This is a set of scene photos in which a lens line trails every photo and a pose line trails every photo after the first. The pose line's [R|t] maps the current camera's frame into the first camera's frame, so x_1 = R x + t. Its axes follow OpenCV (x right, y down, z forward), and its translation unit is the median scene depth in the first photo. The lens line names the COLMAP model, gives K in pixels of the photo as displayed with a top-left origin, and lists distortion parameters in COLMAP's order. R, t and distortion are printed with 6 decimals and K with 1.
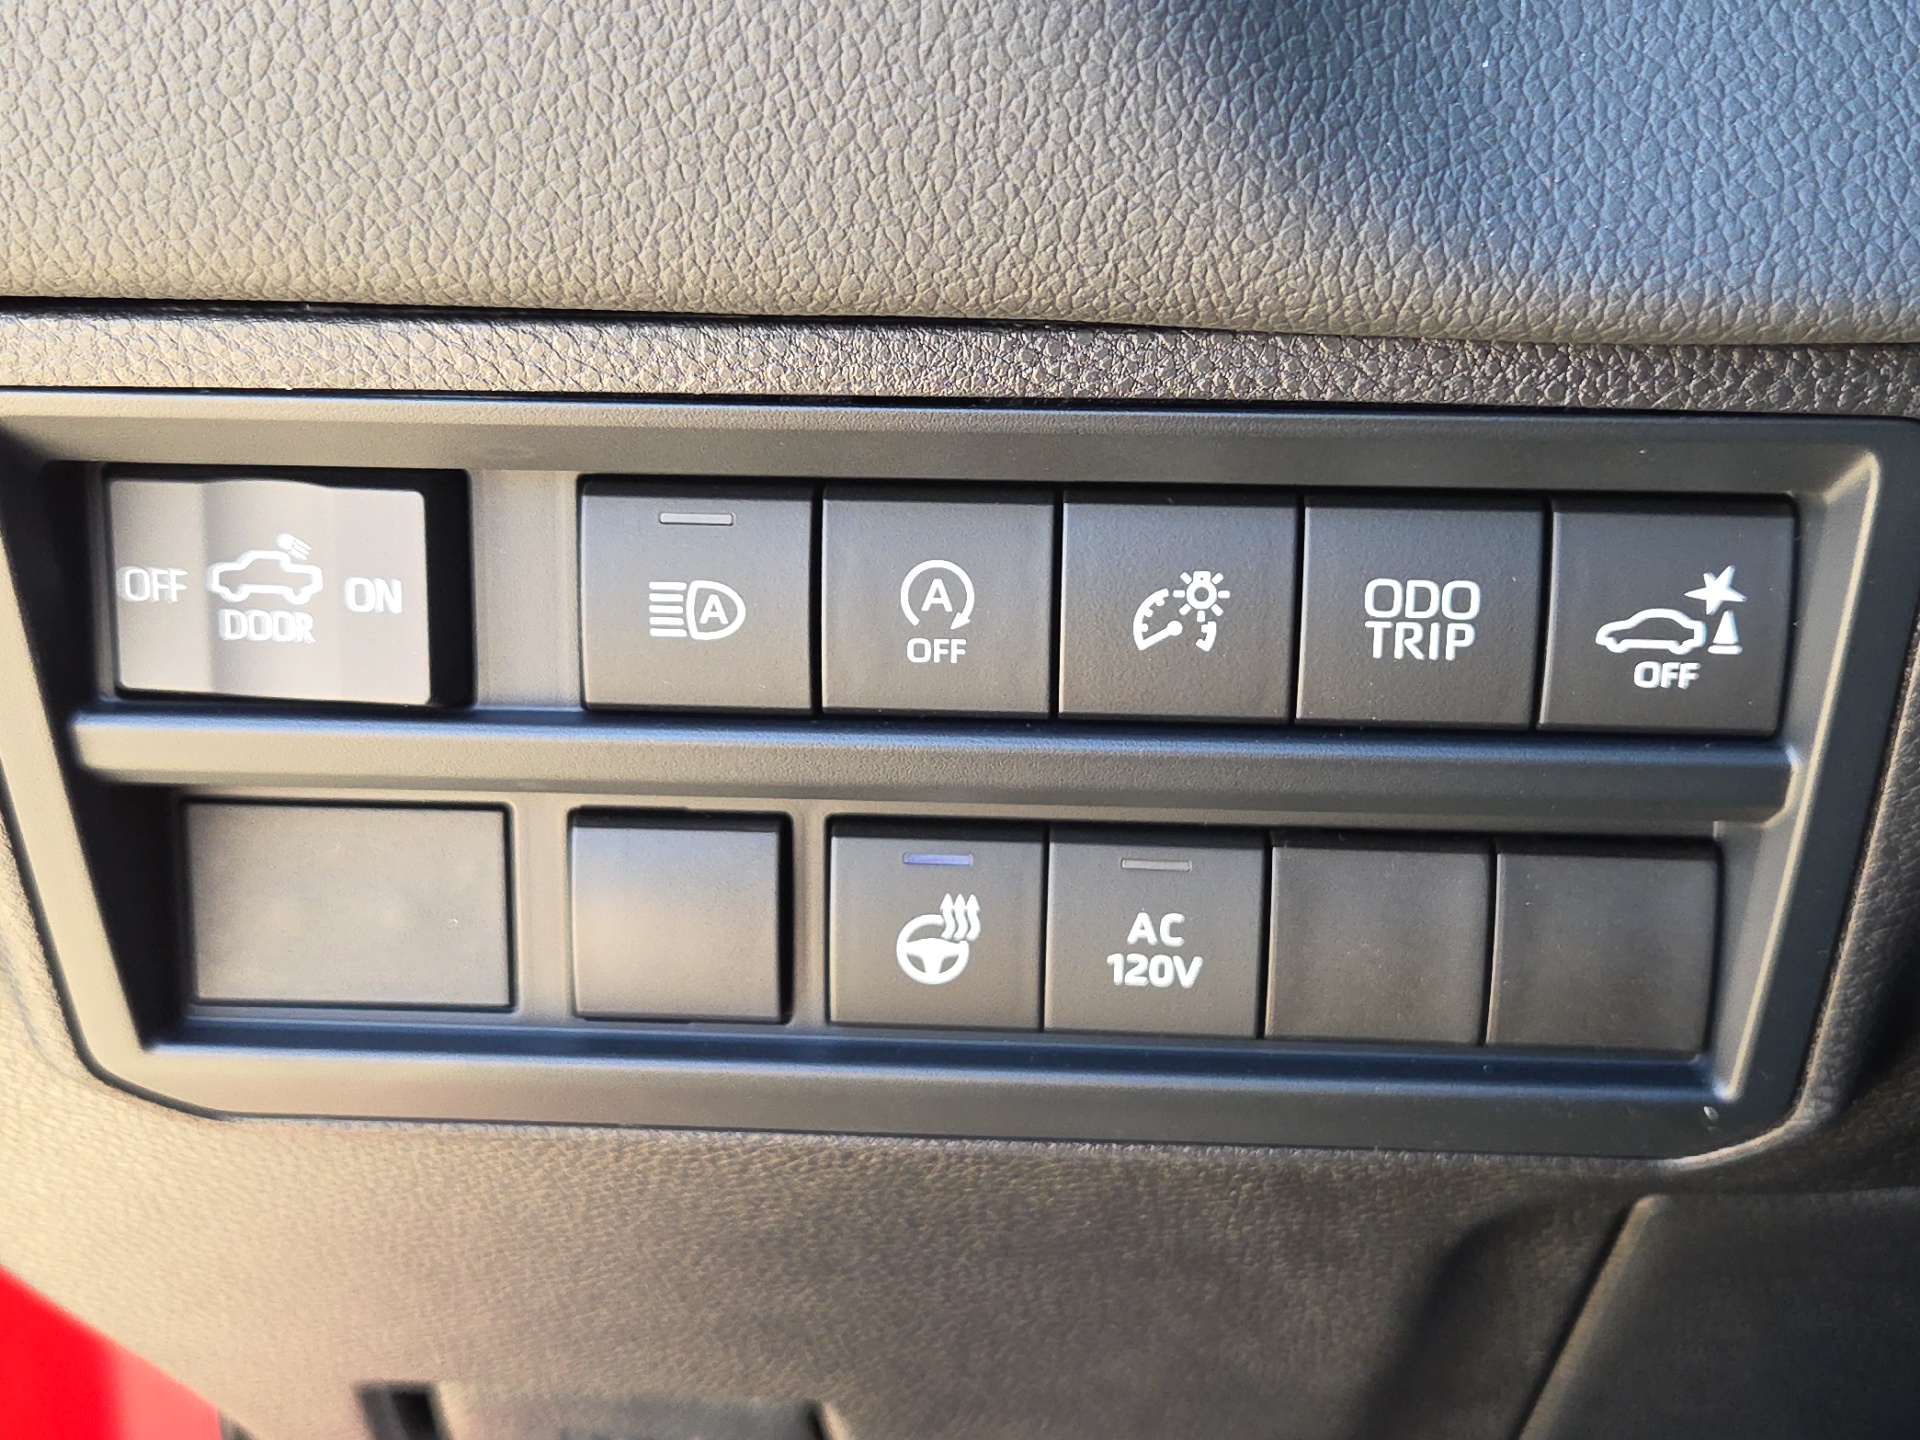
lens RADIAL K [[2648.4, 0, 960.0], [0, 2648.4, 720.0], [0, 0, 1]] dist [0.012021, 0.011620]
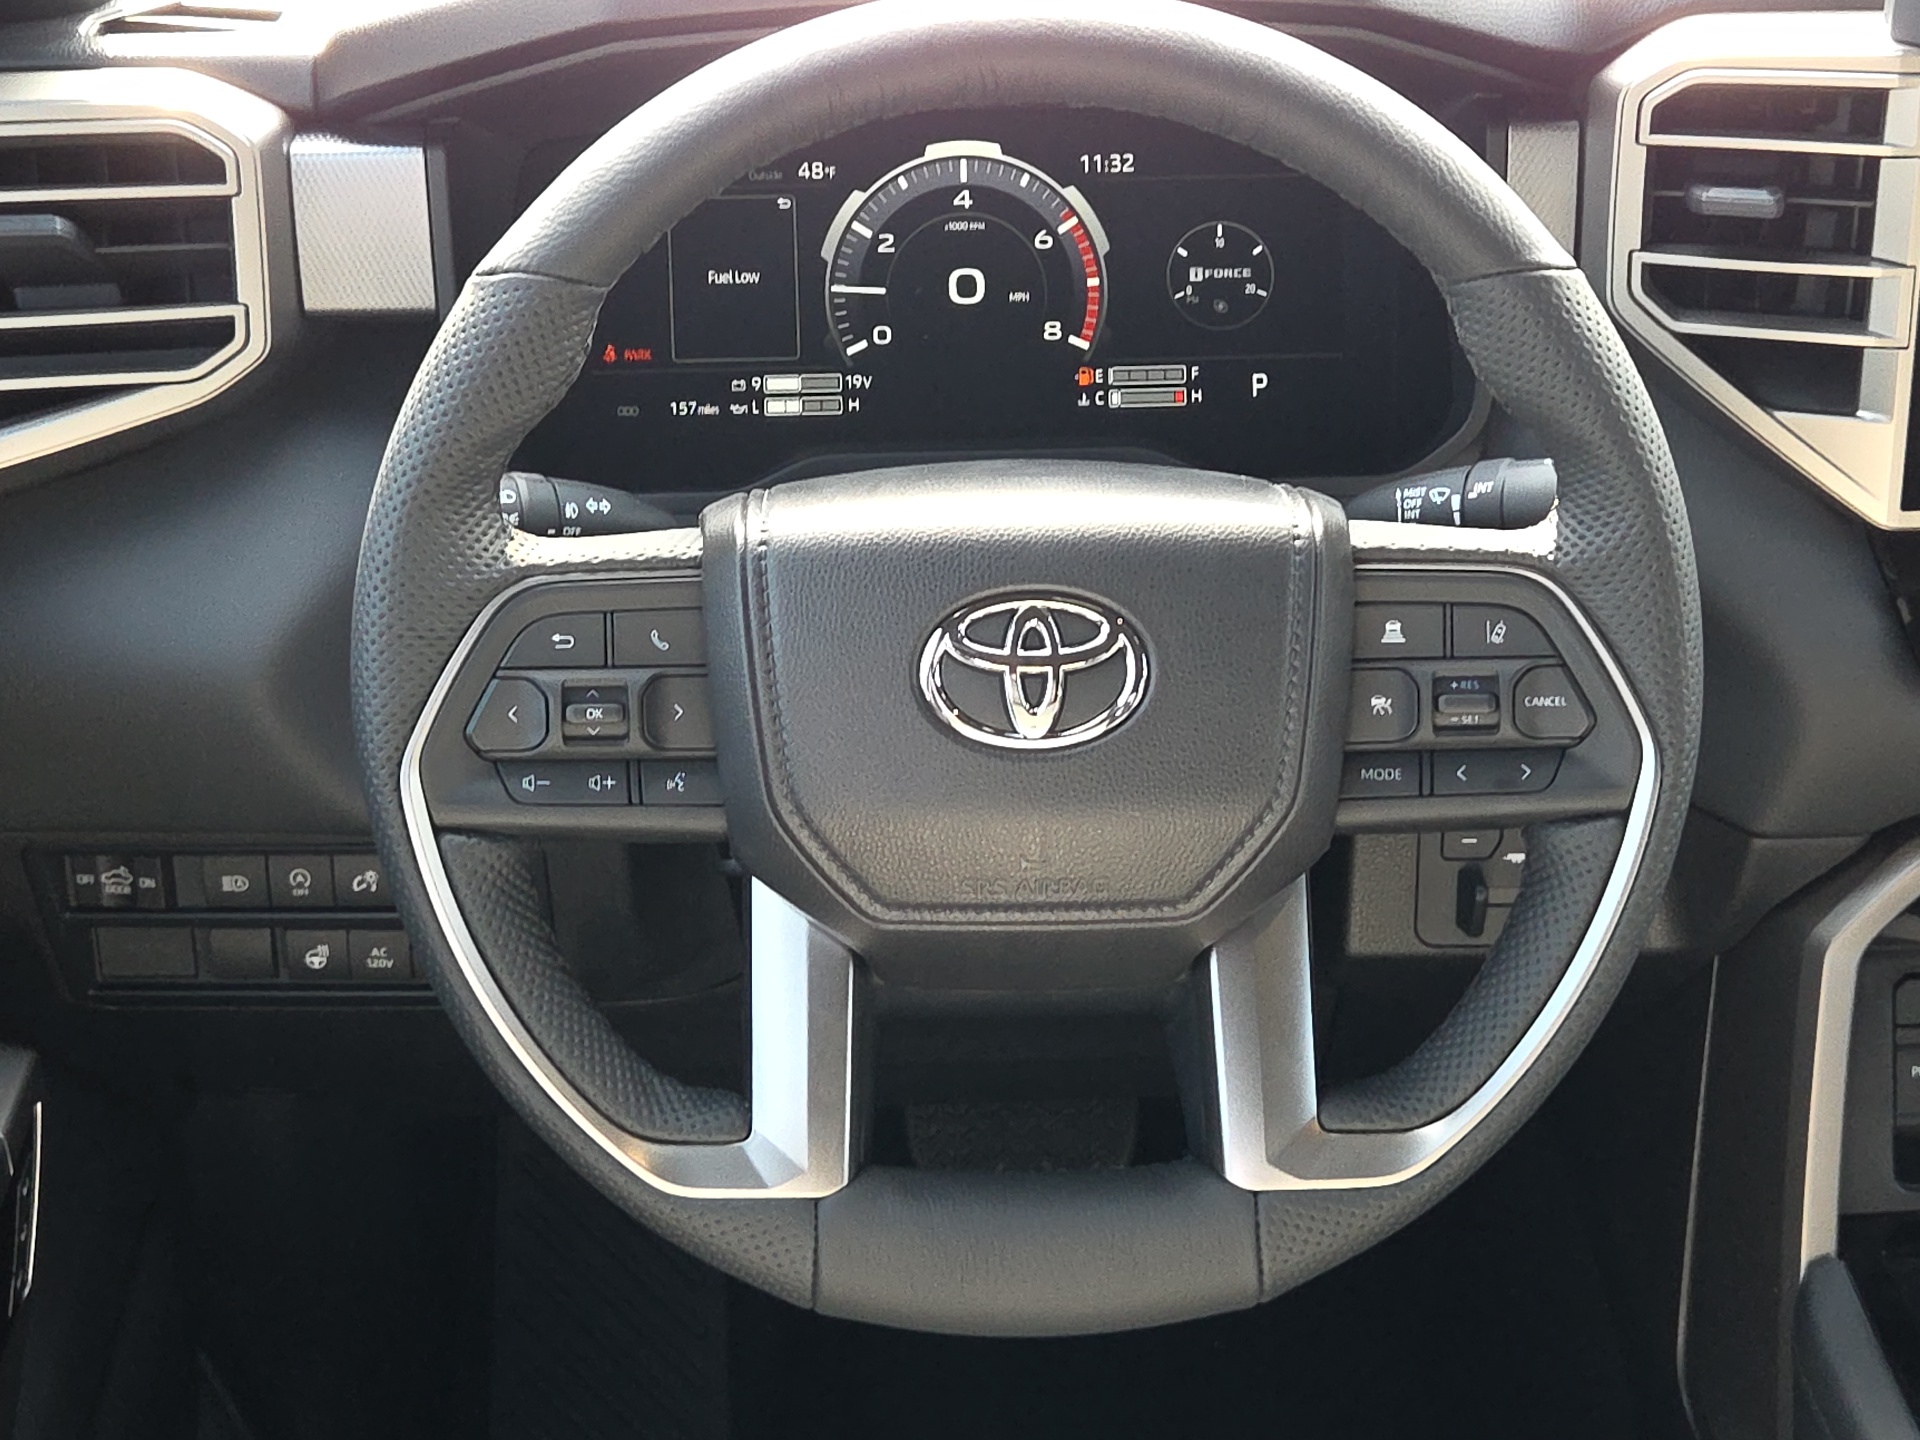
lens RADIAL K [[2975.1, 0, 960.0], [0, 2975.1, 720.0], [0, 0, 1]] dist [0.226533, -1.657790]
pose [[0.998577, -0.032941, 0.041936, 0.746107], [0.025406, 0.985292, 0.168979, -0.951647], [-0.046886, -0.167673, 0.984727, -3.144370]]
